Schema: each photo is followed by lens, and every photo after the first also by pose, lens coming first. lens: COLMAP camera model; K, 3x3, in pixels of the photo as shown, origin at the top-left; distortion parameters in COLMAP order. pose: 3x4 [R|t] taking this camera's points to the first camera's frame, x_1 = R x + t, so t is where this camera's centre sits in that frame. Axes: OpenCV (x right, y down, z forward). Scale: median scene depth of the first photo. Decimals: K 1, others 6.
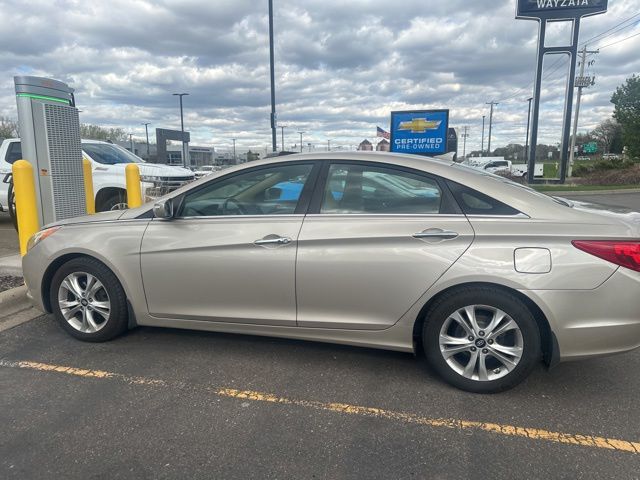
lens RADIAL K [[454.0, 0, 322.6], [0, 454.0, 242.5], [0, 0, 1]] dist [0.026633, -0.034047]
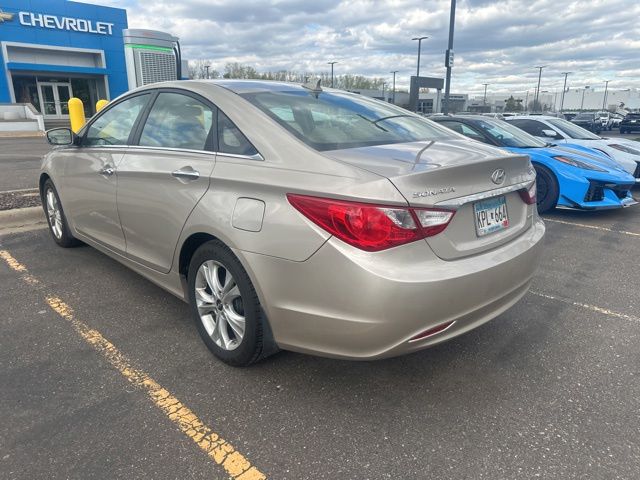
lens RADIAL K [[454.4, 0, 324.2], [0, 454.4, 242.4], [0, 0, 1]] dist [0.017133, -0.023287]
pose [[0.855868, 0.143121, -0.496997, 0.845417], [-0.089216, 0.987399, 0.130707, -0.022764], [0.509442, -0.067527, 0.857852, 0.345815]]
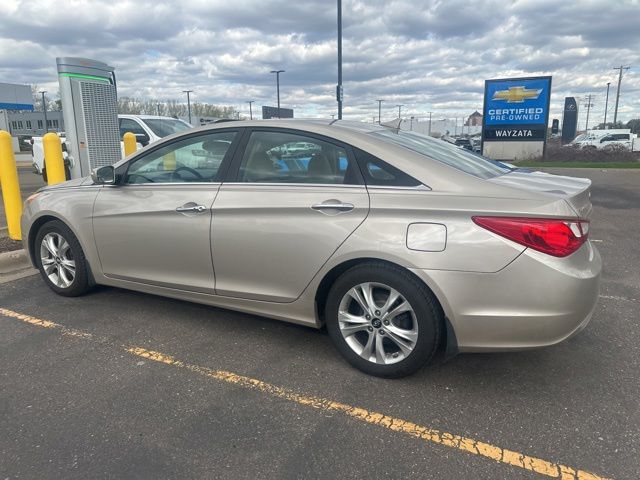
lens RADIAL K [[451.7, 0, 322.3], [0, 451.7, 237.8], [0, 0, 1]] dist [0.052186, -0.079221]
pose [[0.974705, 0.041080, -0.219687, 0.397296], [-0.031628, 0.998423, 0.046371, 0.005302], [0.221246, -0.038249, 0.974468, 0.072723]]
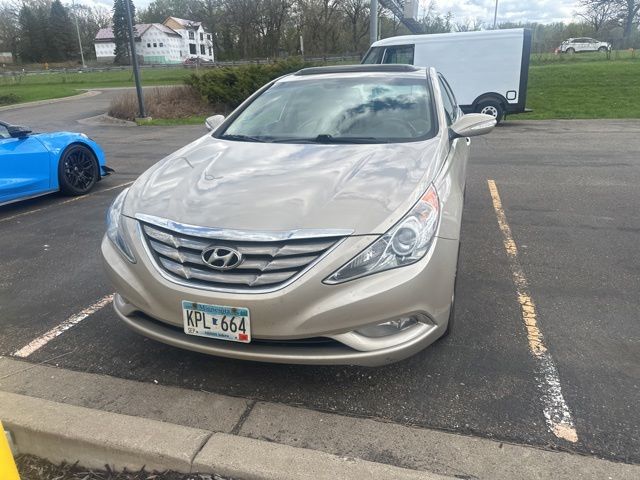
lens RADIAL K [[456.1, 0, 322.4], [0, 456.1, 234.5], [0, 0, 1]] dist [0.006808, -0.008492]
pose [[0.055325, -0.323724, 0.944533, -1.373750], [0.195059, 0.931259, 0.307749, -0.223343], [-0.979230, 0.167213, 0.114667, 1.273132]]
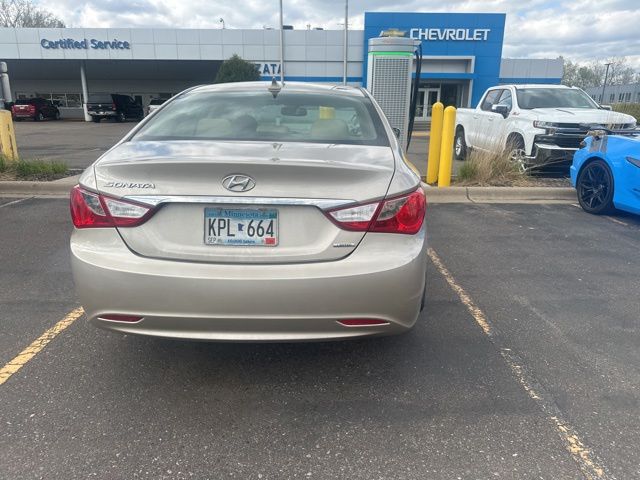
lens RADIAL K [[454.4, 0, 324.2], [0, 454.4, 242.4], [0, 0, 1]] dist [0.017133, -0.023287]
pose [[0.227351, 0.266868, -0.936532, 1.330294], [-0.172923, 0.957496, 0.230864, -0.139362], [0.958337, 0.109461, 0.263836, 1.044729]]
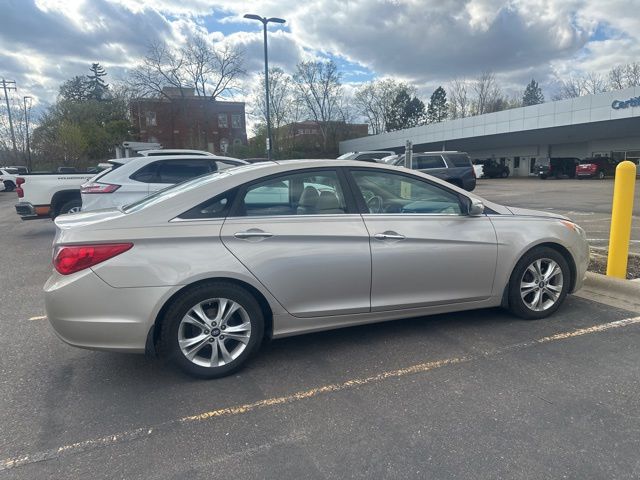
lens RADIAL K [[454.0, 0, 322.6], [0, 454.0, 242.5], [0, 0, 1]] dist [0.026633, -0.034047]
pose [[-0.821591, 0.100571, -0.561136, 0.820965], [-0.076930, 0.955753, 0.283934, -0.395152], [0.564863, 0.276446, -0.777501, 2.366394]]
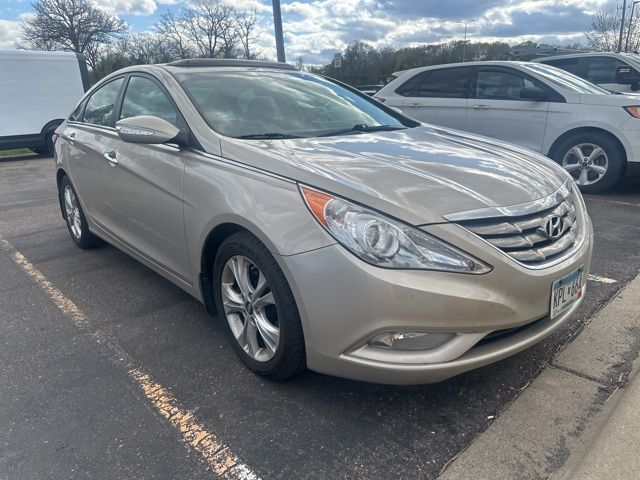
lens RADIAL K [[451.7, 0, 322.3], [0, 451.7, 237.8], [0, 0, 1]] dist [0.052186, -0.079221]
pose [[-0.830130, -0.148280, 0.537492, -0.875974], [0.108544, 0.902570, 0.416637, -0.302317], [-0.546903, 0.404204, -0.733155, 2.105305]]
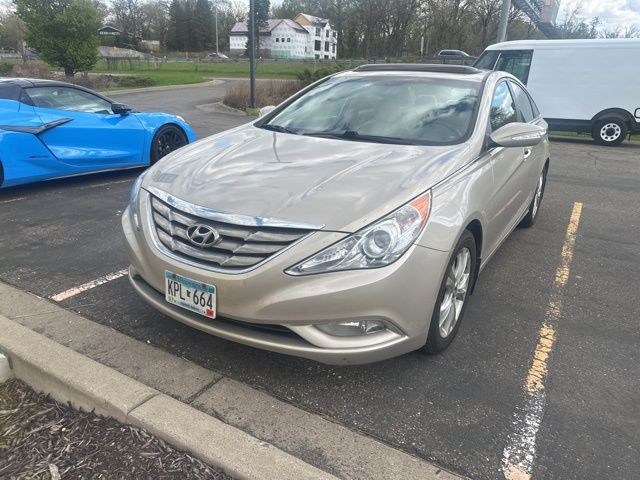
lens RADIAL K [[454.0, 0, 322.6], [0, 454.0, 242.5], [0, 0, 1]] dist [0.026633, -0.034047]
pose [[0.298362, -0.314086, 0.901294, -1.346582], [0.129609, 0.948890, 0.287767, -0.185561], [-0.945612, 0.030957, 0.323821, 1.107343]]
